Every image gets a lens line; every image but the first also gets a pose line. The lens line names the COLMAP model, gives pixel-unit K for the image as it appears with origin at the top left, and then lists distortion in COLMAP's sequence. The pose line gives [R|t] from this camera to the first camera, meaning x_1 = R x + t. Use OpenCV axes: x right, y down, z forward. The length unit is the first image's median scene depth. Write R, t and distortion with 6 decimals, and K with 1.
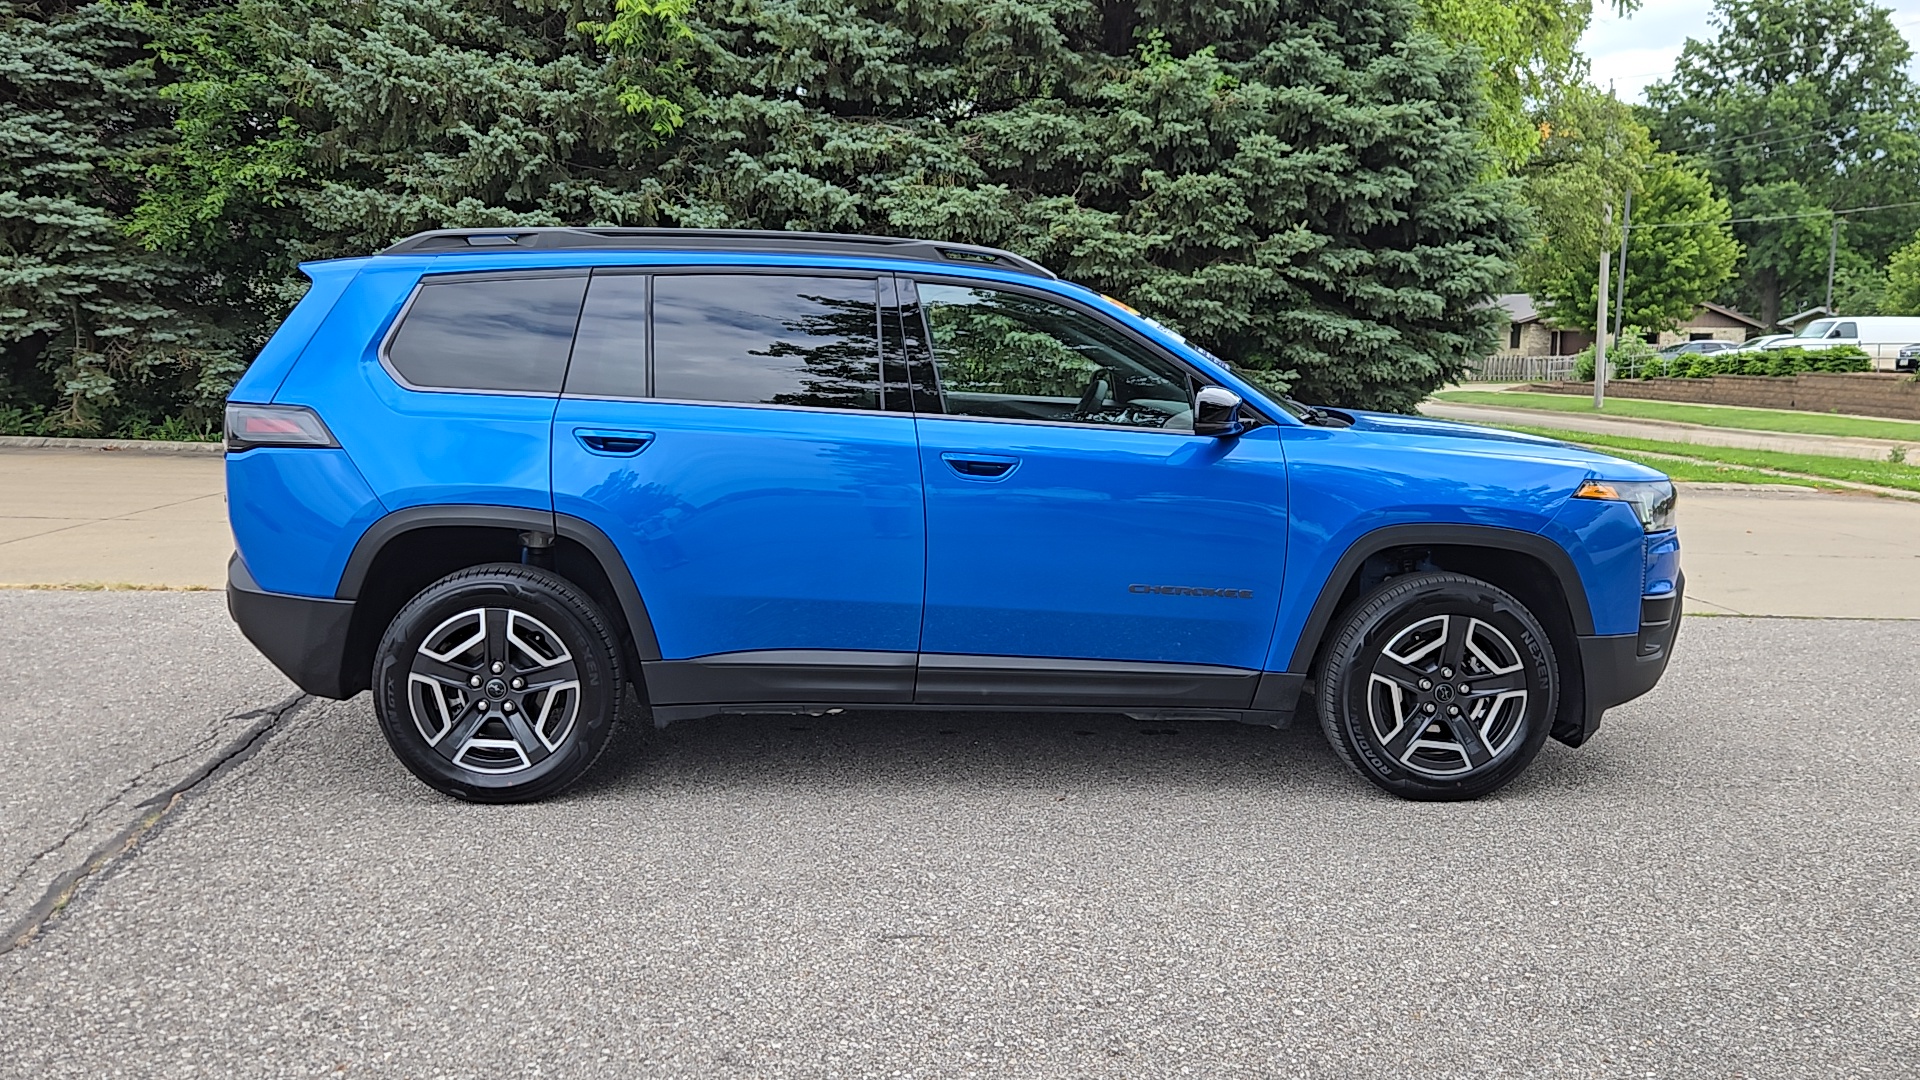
lens RADIAL K [[1597.5, 0, 972.3], [0, 1597.5, 542.8], [0, 0, 1]] dist [0.011718, -0.006413]
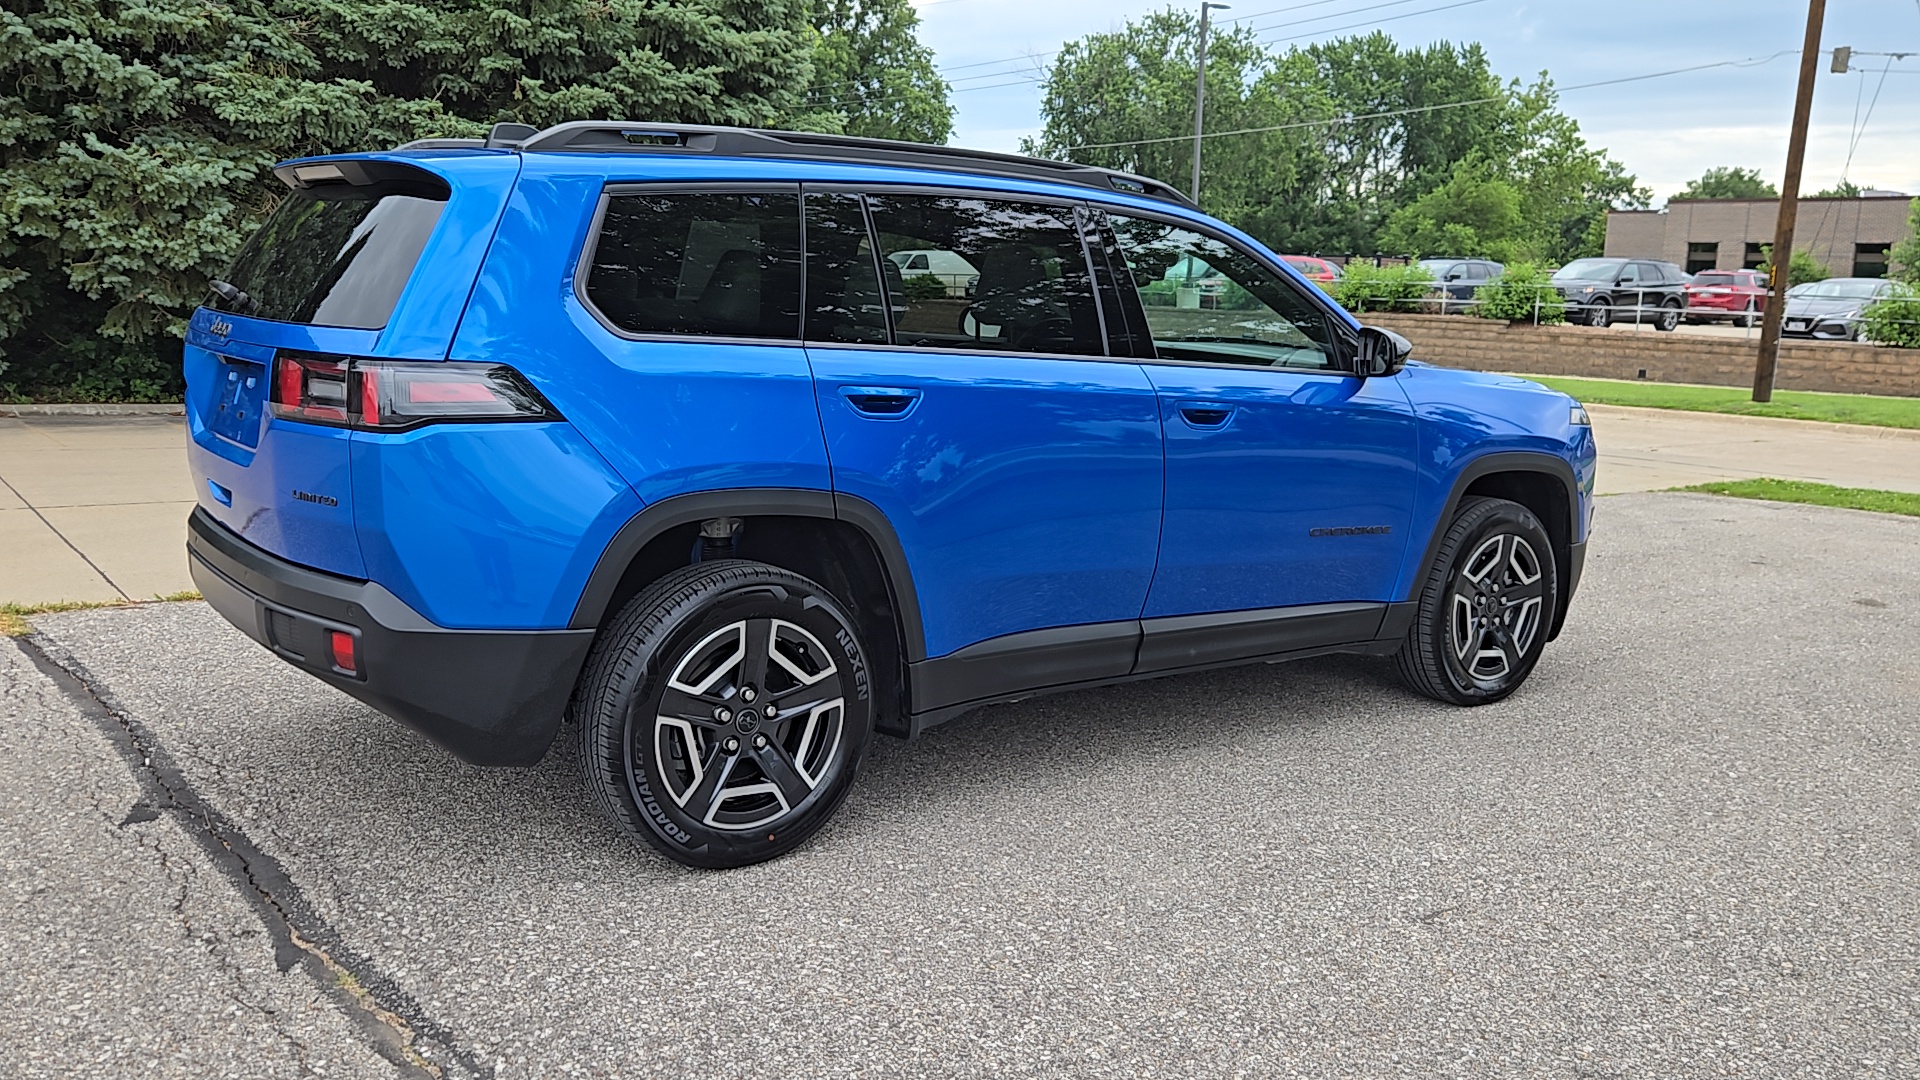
lens RADIAL K [[1597.5, 0, 957.1], [0, 1597.5, 537.5], [0, 0, 1]] dist [0.011718, -0.006413]
pose [[0.835614, -0.076405, 0.543977, -0.369092], [0.052148, 0.996841, 0.059907, -0.023300], [-0.546836, -0.021692, 0.836959, 0.170136]]
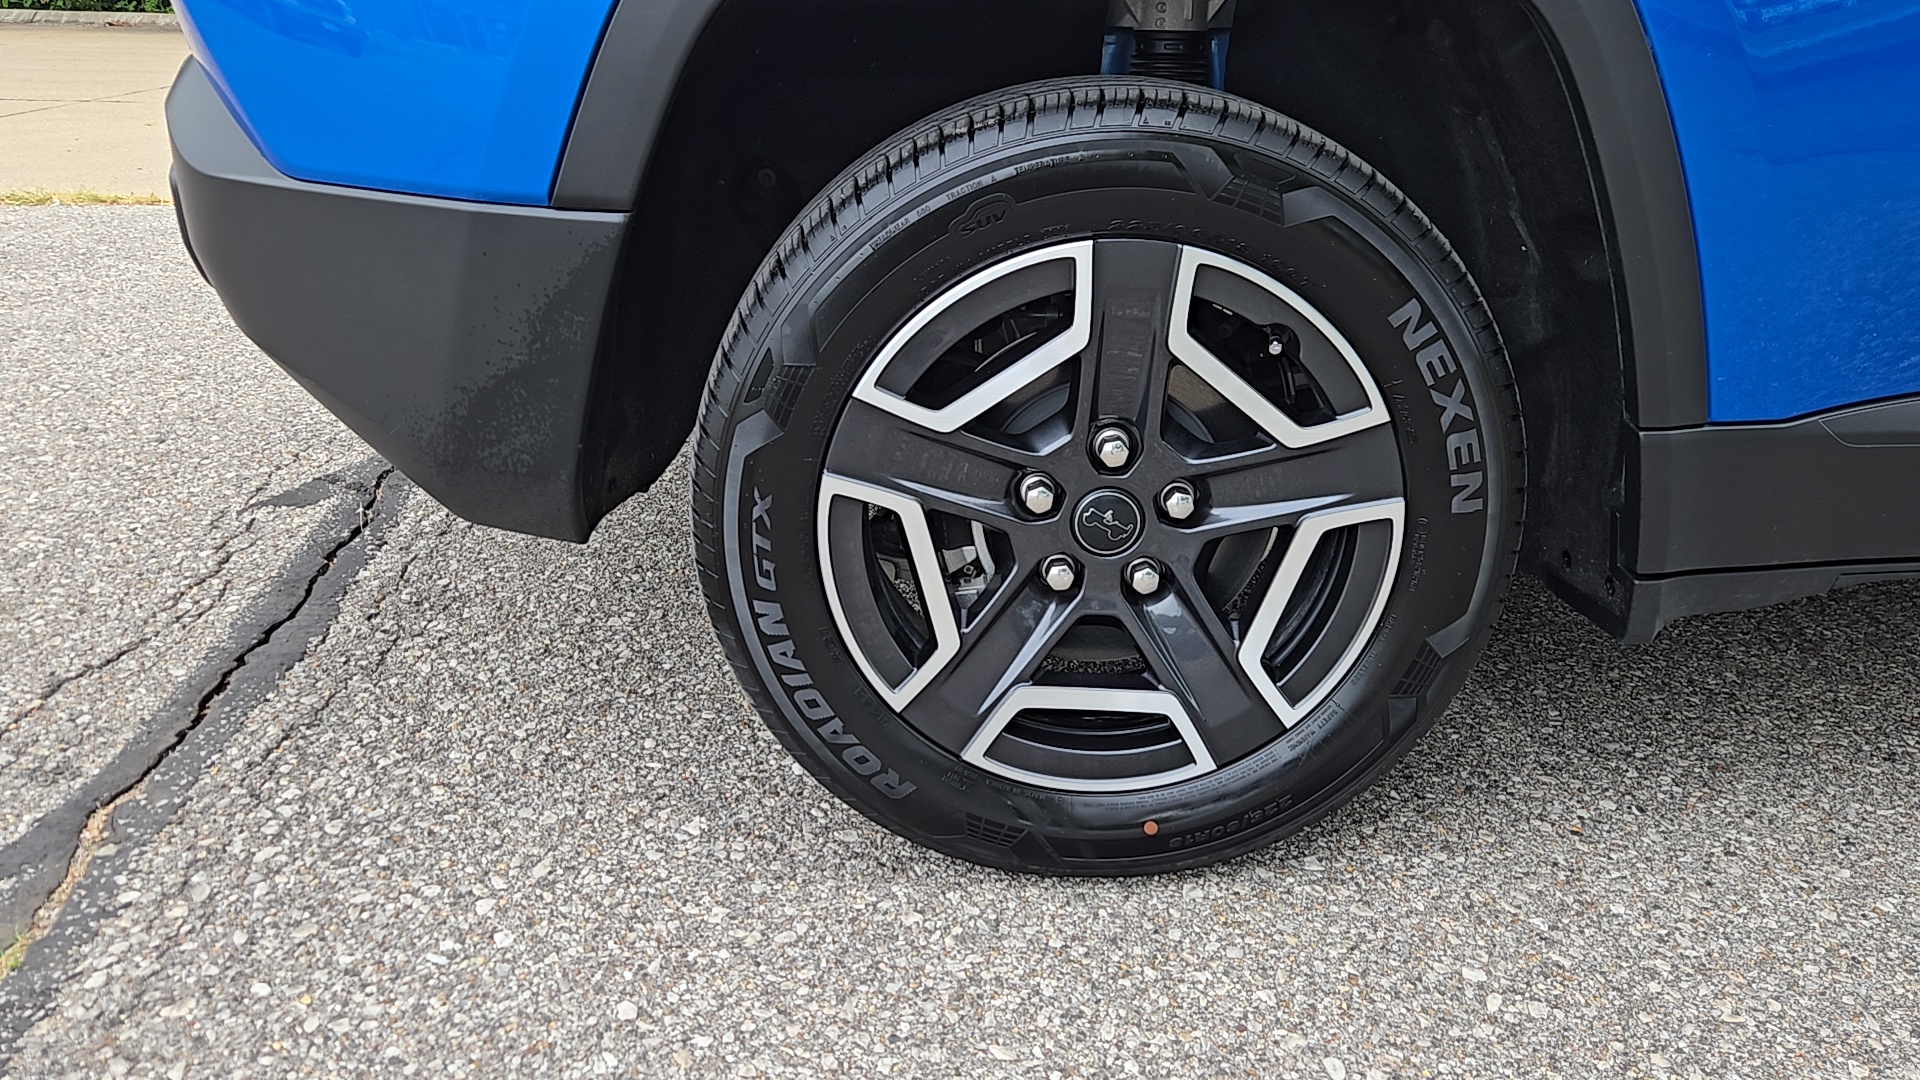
lens RADIAL K [[1597.5, 0, 972.0], [0, 1597.5, 538.1], [0, 0, 1]] dist [0.011718, -0.006413]
pose [[0.998977, 0.004425, -0.045000, -0.180959], [0.005981, 0.973528, 0.228490, 0.016385], [0.044820, -0.228526, 0.972506, 0.419139]]
